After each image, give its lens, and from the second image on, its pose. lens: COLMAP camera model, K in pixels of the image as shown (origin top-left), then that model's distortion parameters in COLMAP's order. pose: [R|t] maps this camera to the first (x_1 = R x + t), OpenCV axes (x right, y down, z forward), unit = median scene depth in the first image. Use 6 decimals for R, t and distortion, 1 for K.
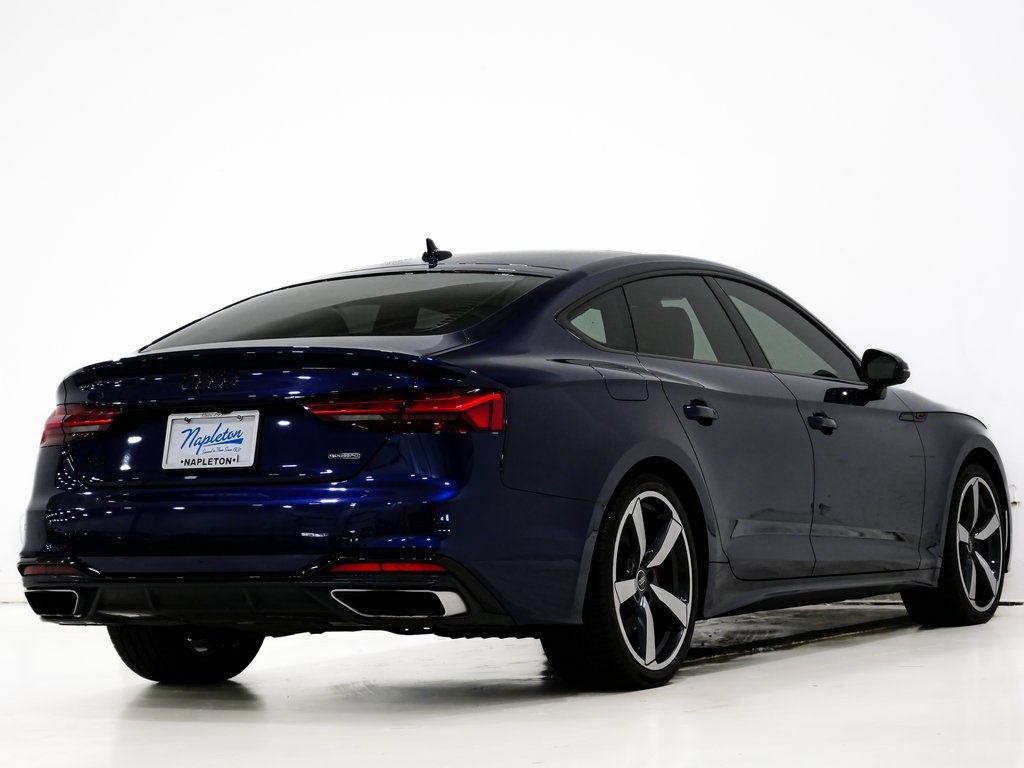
lens RADIAL K [[2523.4, 0, 512.0], [0, 2523.4, 384.0], [0, 0, 1]] dist [0.048645, 0.538005]
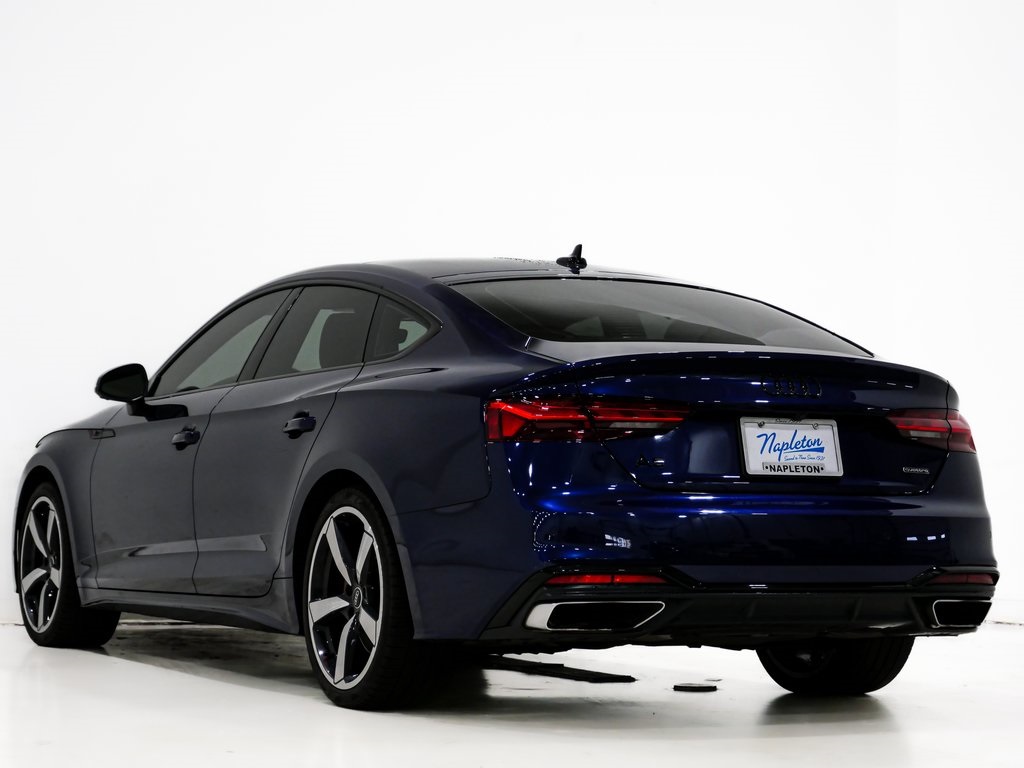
lens RADIAL K [[2568.4, 0, 512.0], [0, 2568.4, 384.0], [0, 0, 1]] dist [0.889849, -17.341435]
pose [[0.553290, 0.069006, 0.830125, -1.007317], [-0.060130, 0.997272, -0.042822, 0.047187], [-0.830815, -0.026222, 0.555930, 0.533999]]
